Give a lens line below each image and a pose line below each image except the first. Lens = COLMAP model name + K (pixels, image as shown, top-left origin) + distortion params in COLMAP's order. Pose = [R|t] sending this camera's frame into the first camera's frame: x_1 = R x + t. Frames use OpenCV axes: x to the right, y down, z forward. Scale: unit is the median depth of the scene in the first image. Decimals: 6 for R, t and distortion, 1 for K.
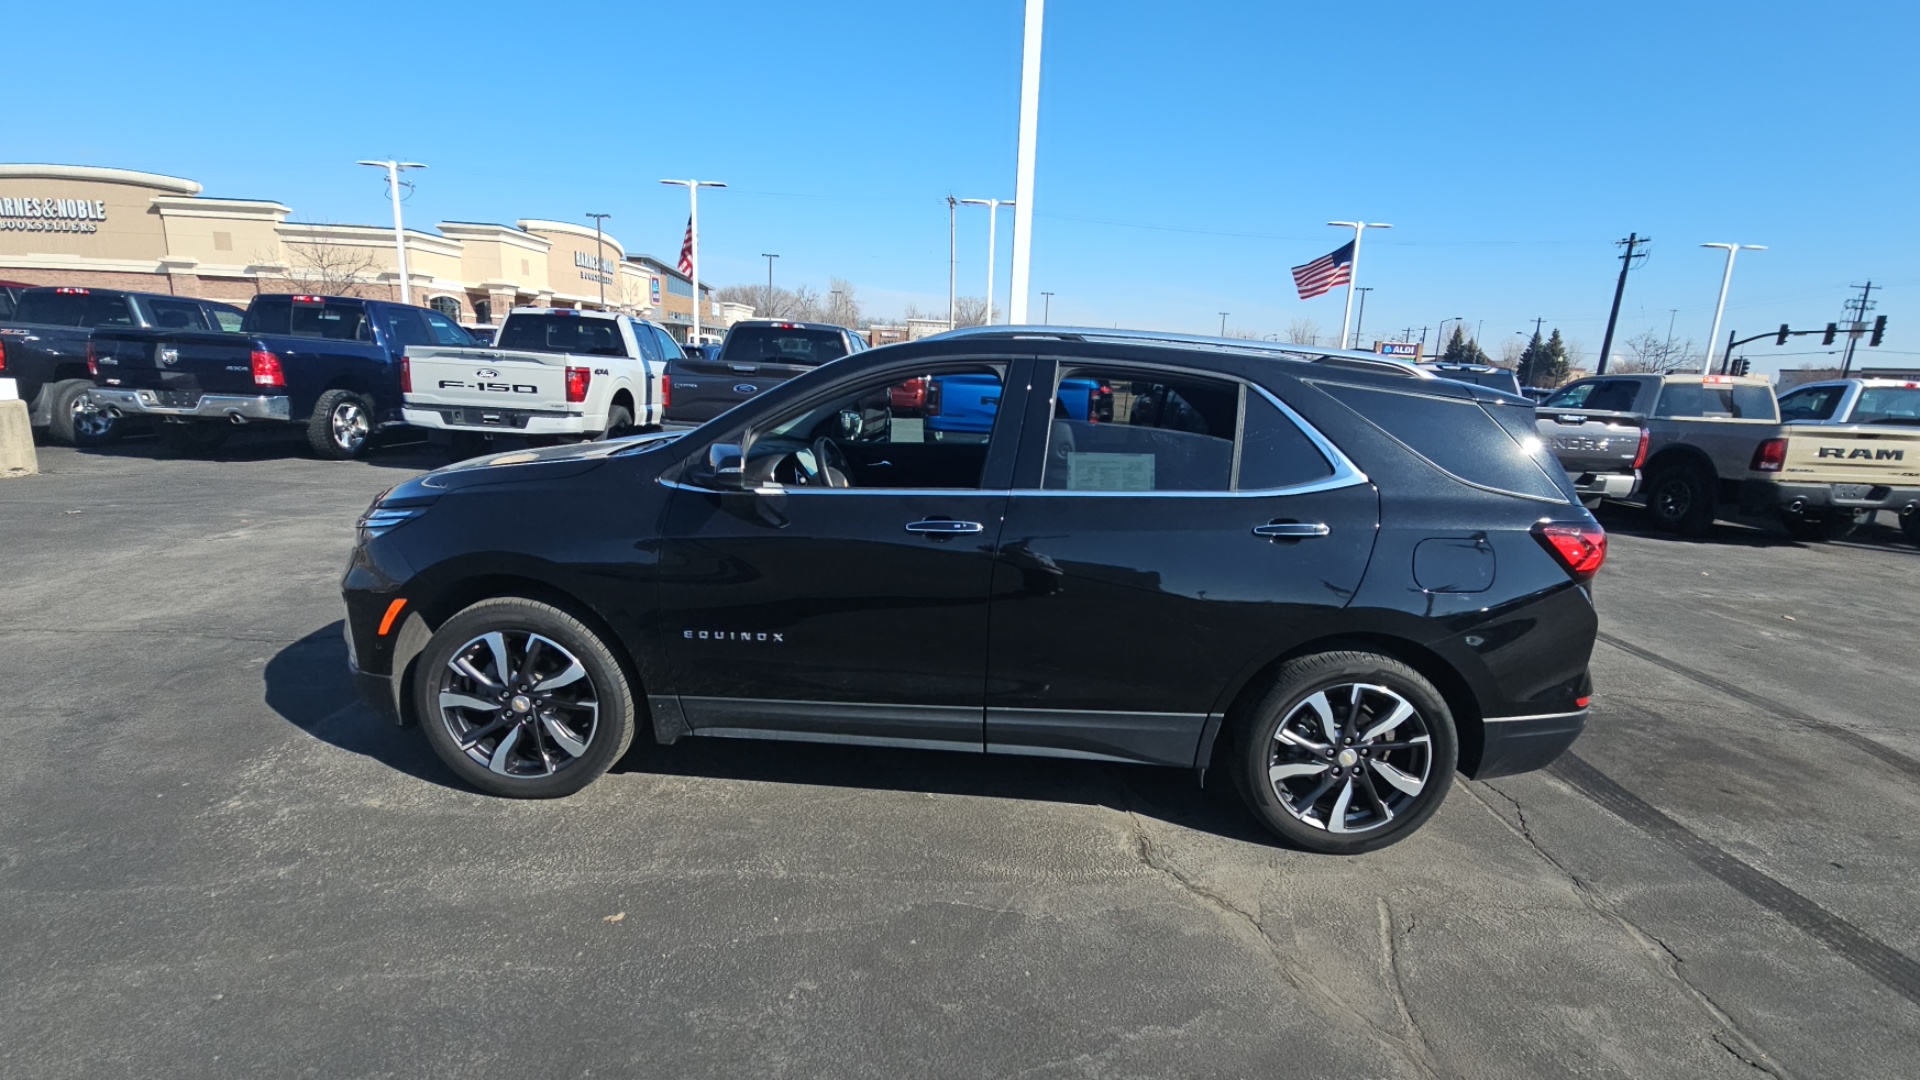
lens RADIAL K [[853.5, 0, 981.7], [0, 853.5, 545.9], [0, 0, 1]] dist [0.007223, -0.005055]
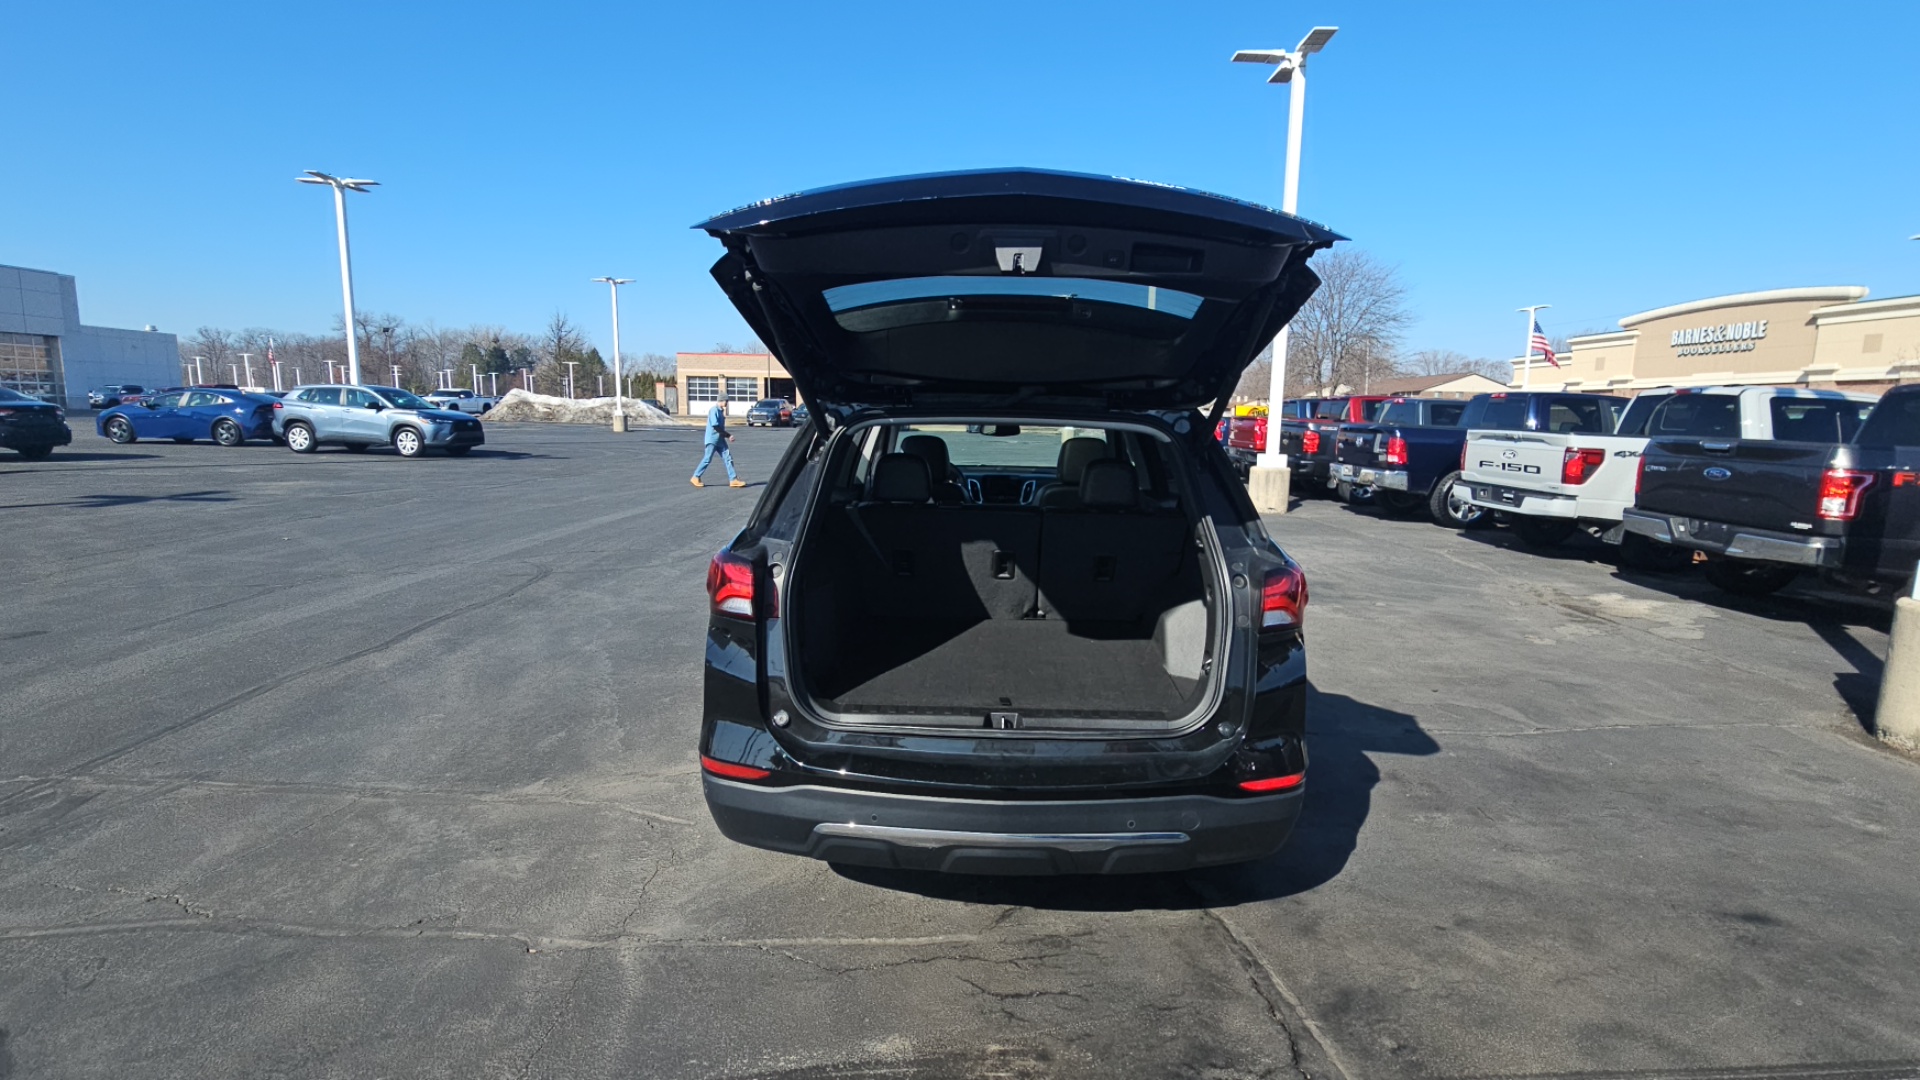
lens RADIAL K [[857.7, 0, 979.0], [0, 857.7, 544.9], [0, 0, 1]] dist [0.009045, -0.007403]
pose [[0.013298, 0.104235, -0.994464, 1.224524], [-0.228679, 0.968510, 0.098456, -0.131741], [0.973411, 0.226103, 0.036716, 0.946650]]
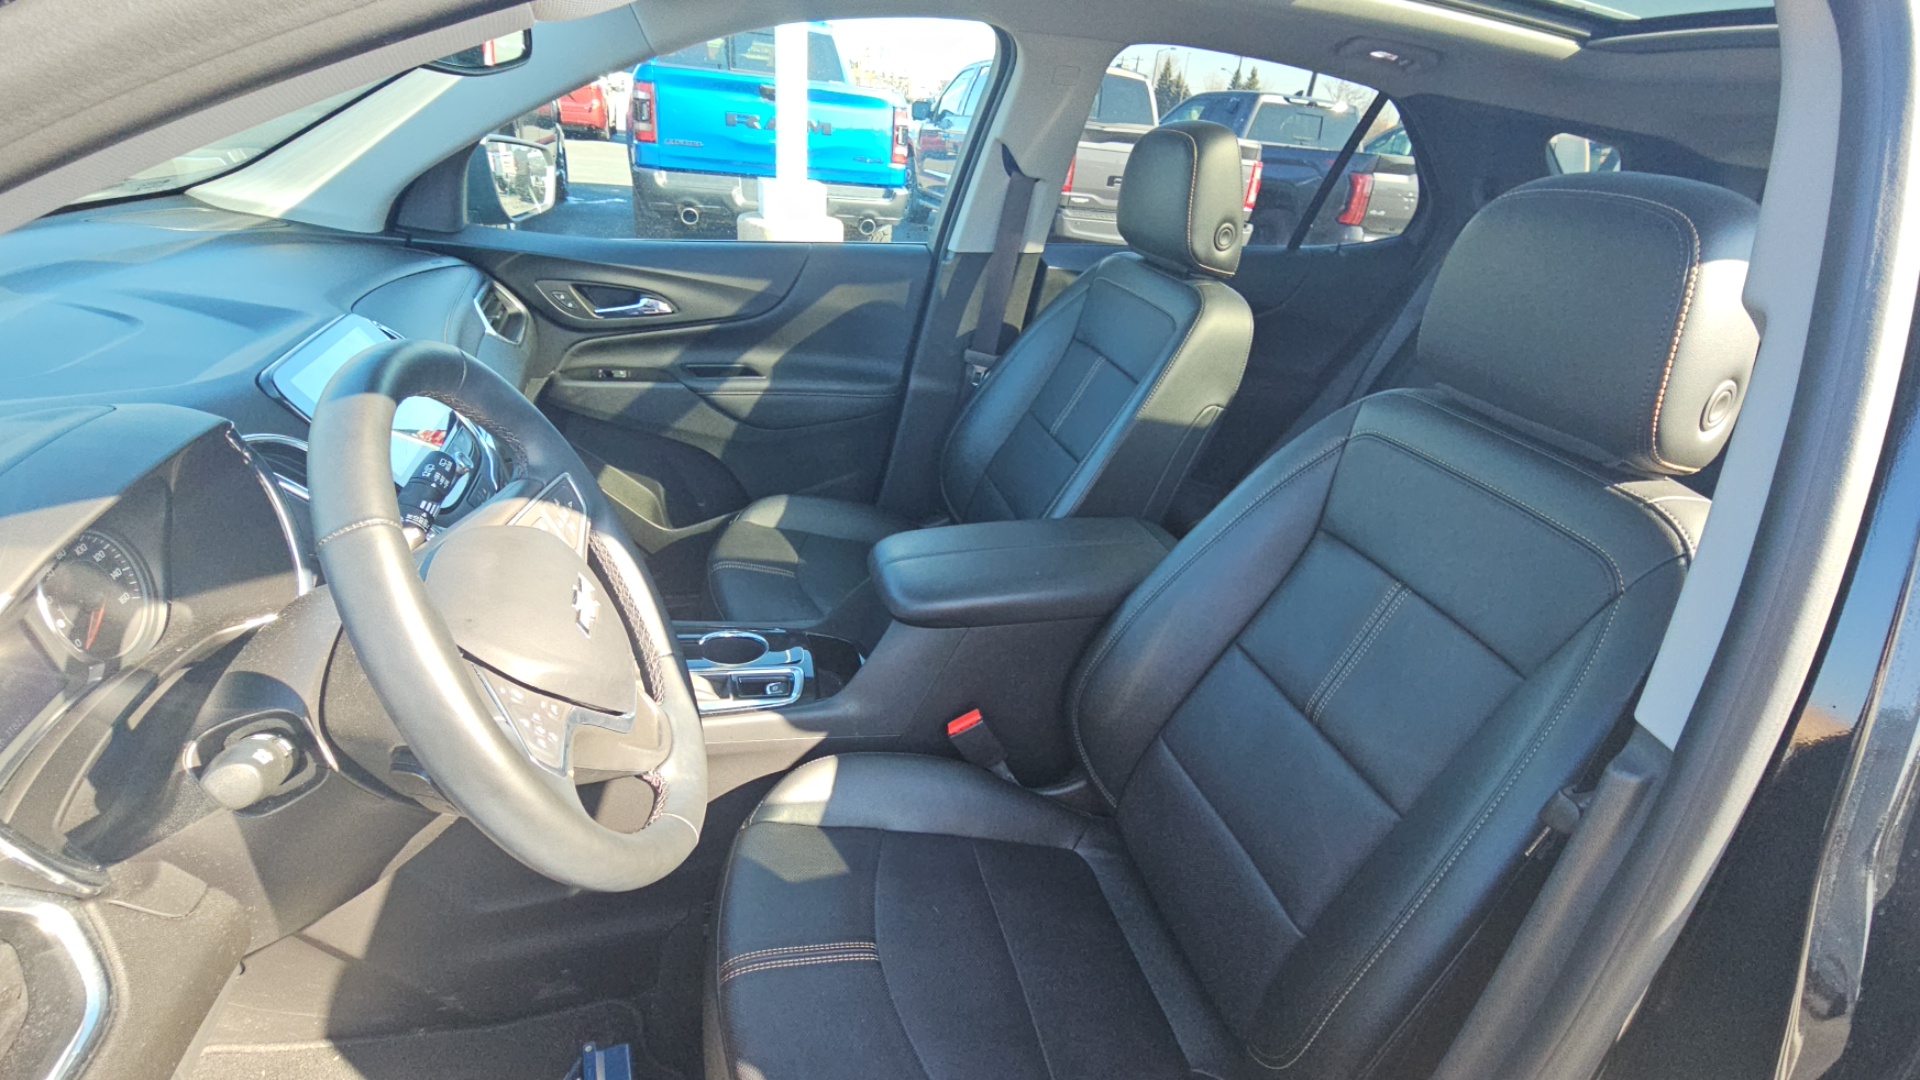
lens RADIAL K [[854.8, 0, 978.9], [0, 854.8, 546.1], [0, 0, 1]] dist [0.007165, -0.006047]
pose [[0.949083, -0.104231, 0.297282, -0.114014], [0.015877, 0.958305, 0.285306, -0.120319], [-0.314625, -0.266059, 0.911166, 0.738091]]
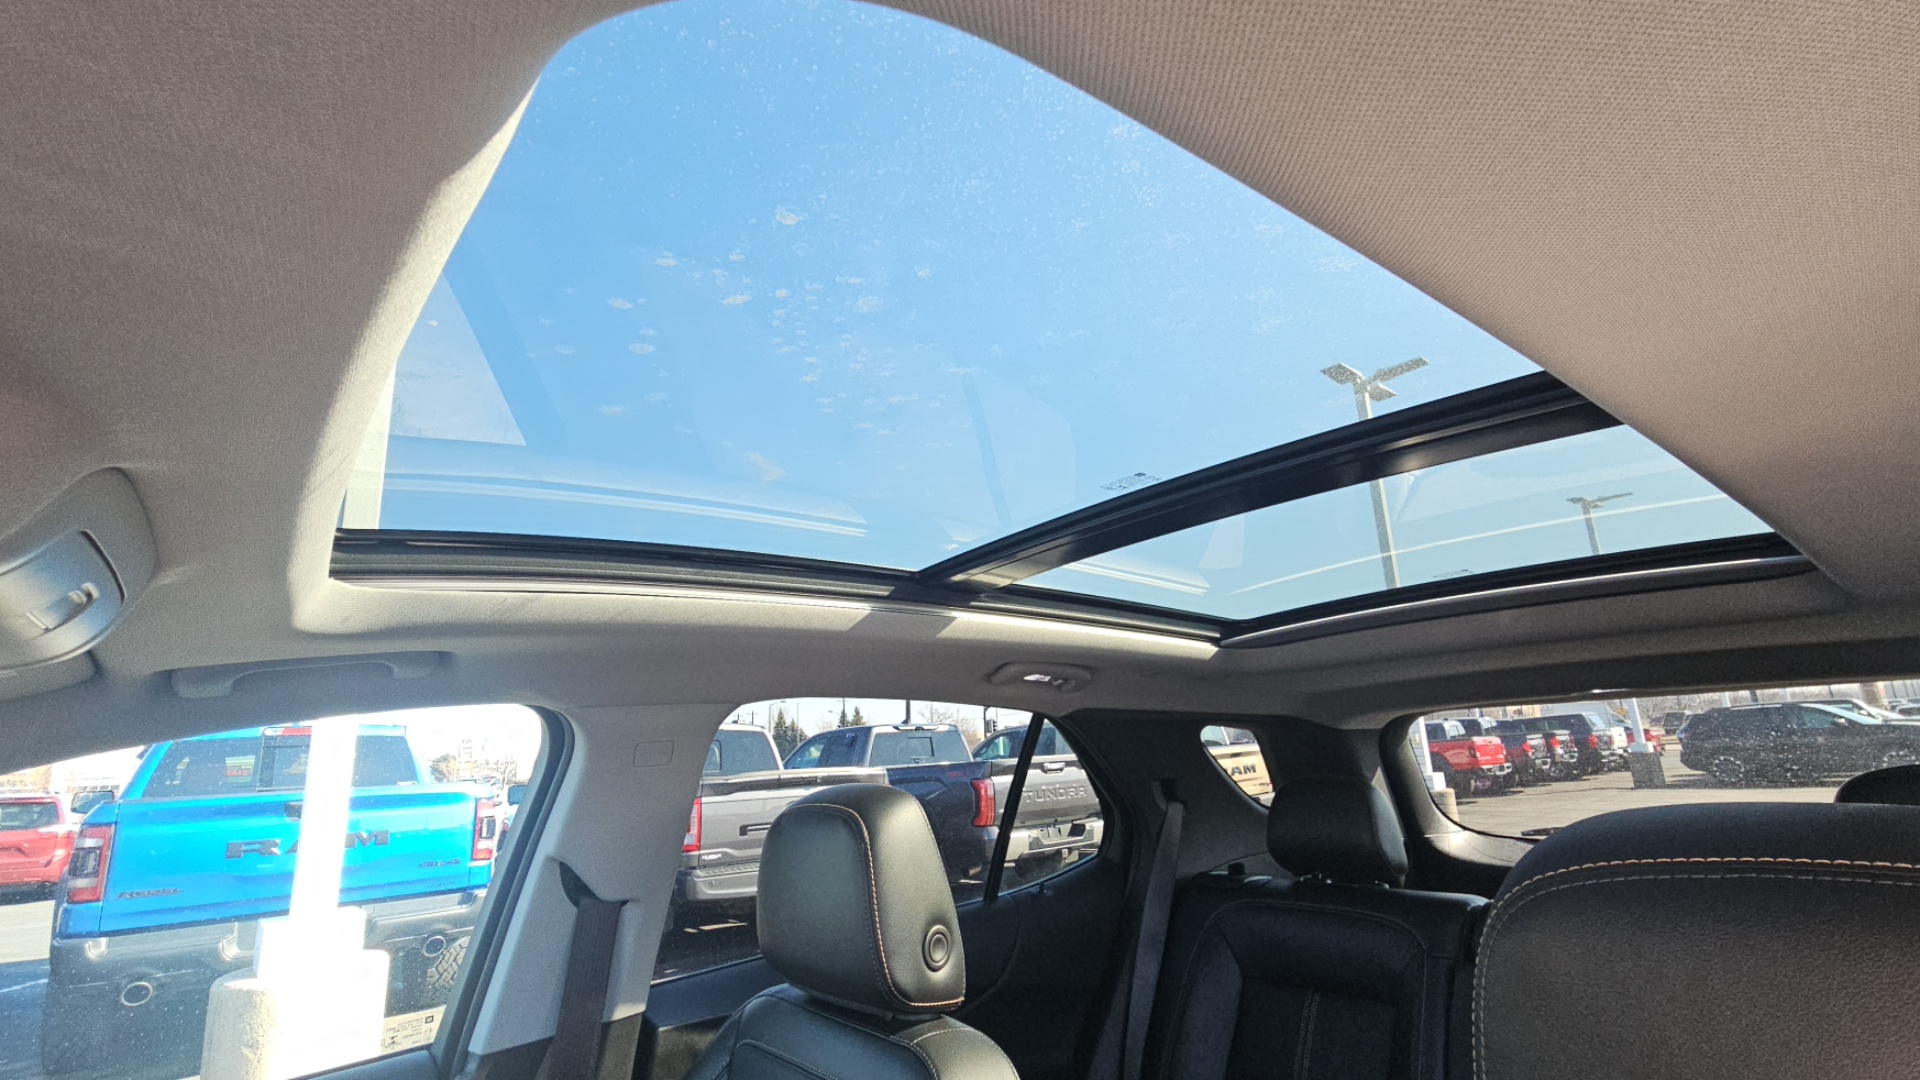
lens RADIAL K [[857.7, 0, 979.0], [0, 857.7, 544.9], [0, 0, 1]] dist [0.009045, -0.007403]
pose [[0.744267, 0.069114, 0.664296, -0.049097], [0.228134, 0.908500, -0.350119, -0.153700], [-0.627711, 0.412130, 0.660399, 0.861143]]
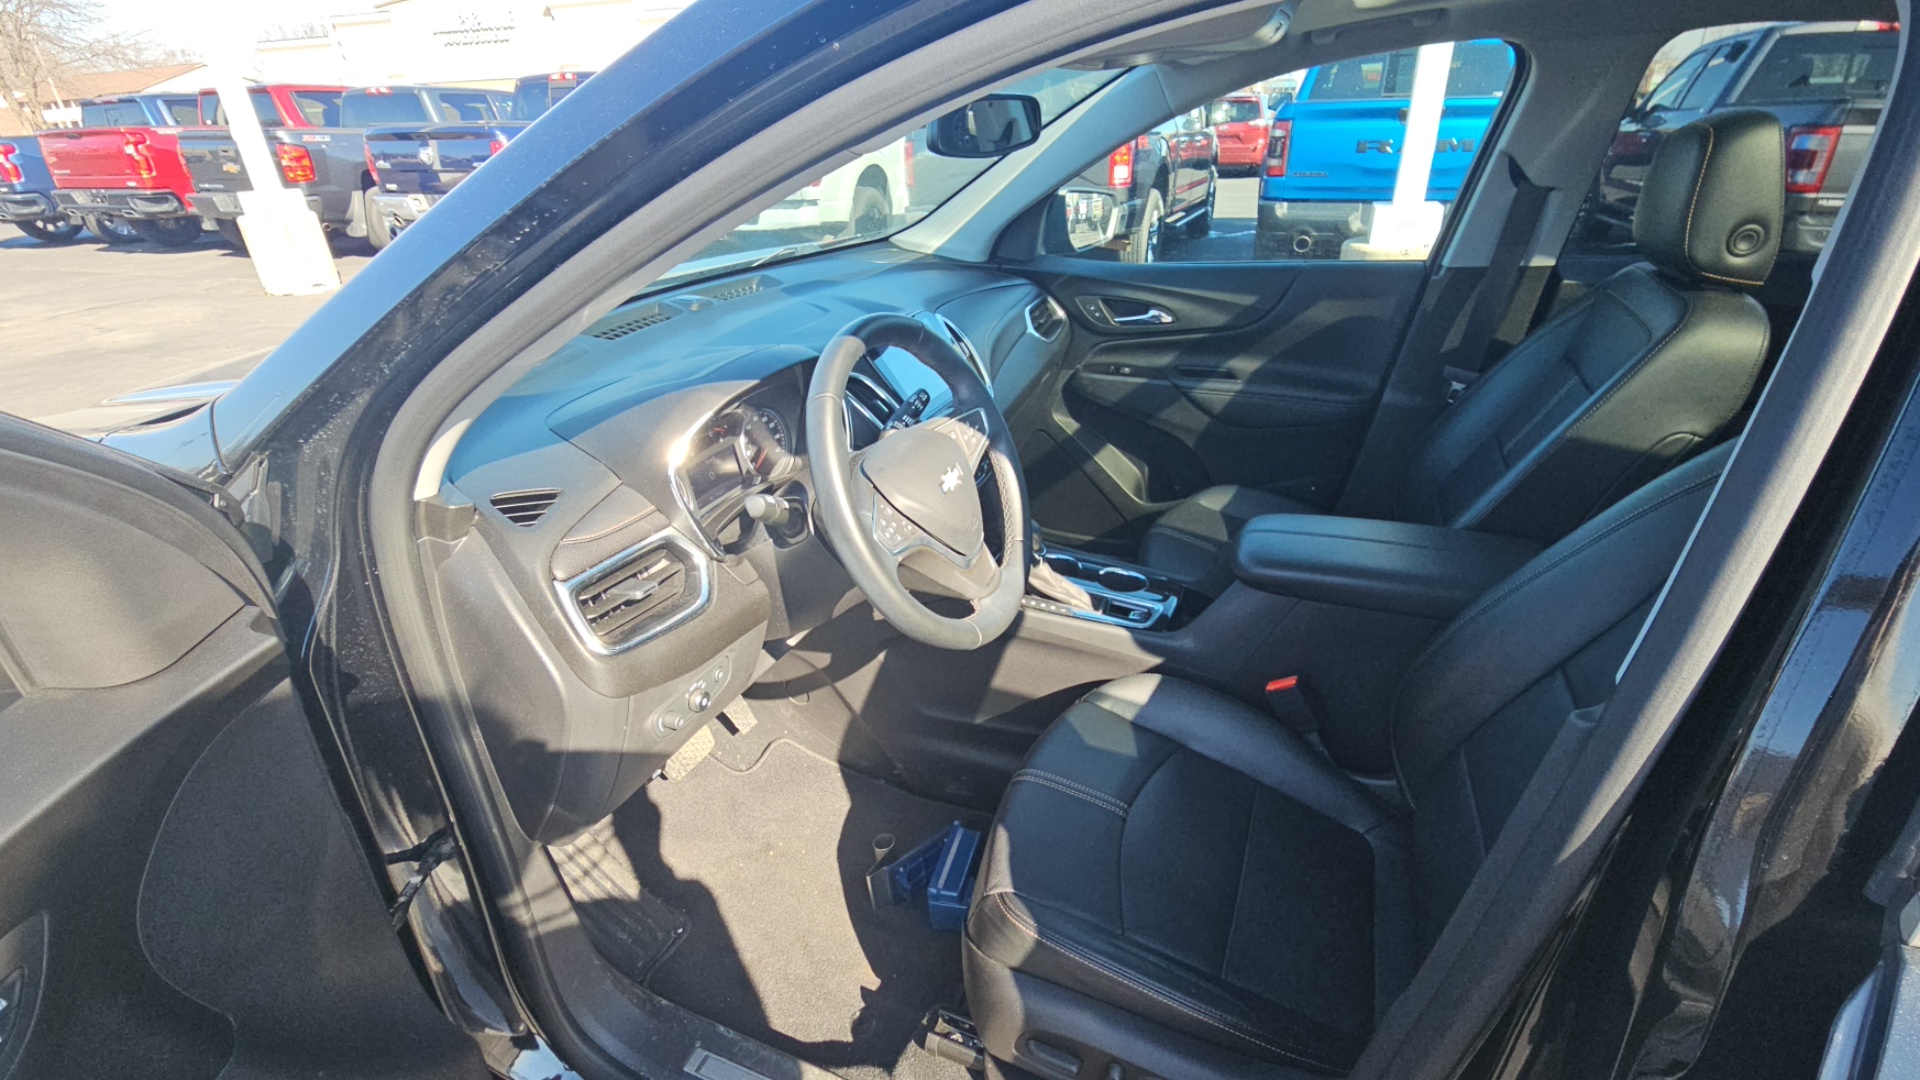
lens RADIAL K [[853.5, 0, 981.7], [0, 853.5, 545.9], [0, 0, 1]] dist [0.007223, -0.005055]
pose [[0.934353, 0.092271, -0.344195, -0.038932], [-0.002864, 0.967808, 0.251674, -0.111413], [0.356337, -0.234166, 0.904539, 0.669408]]
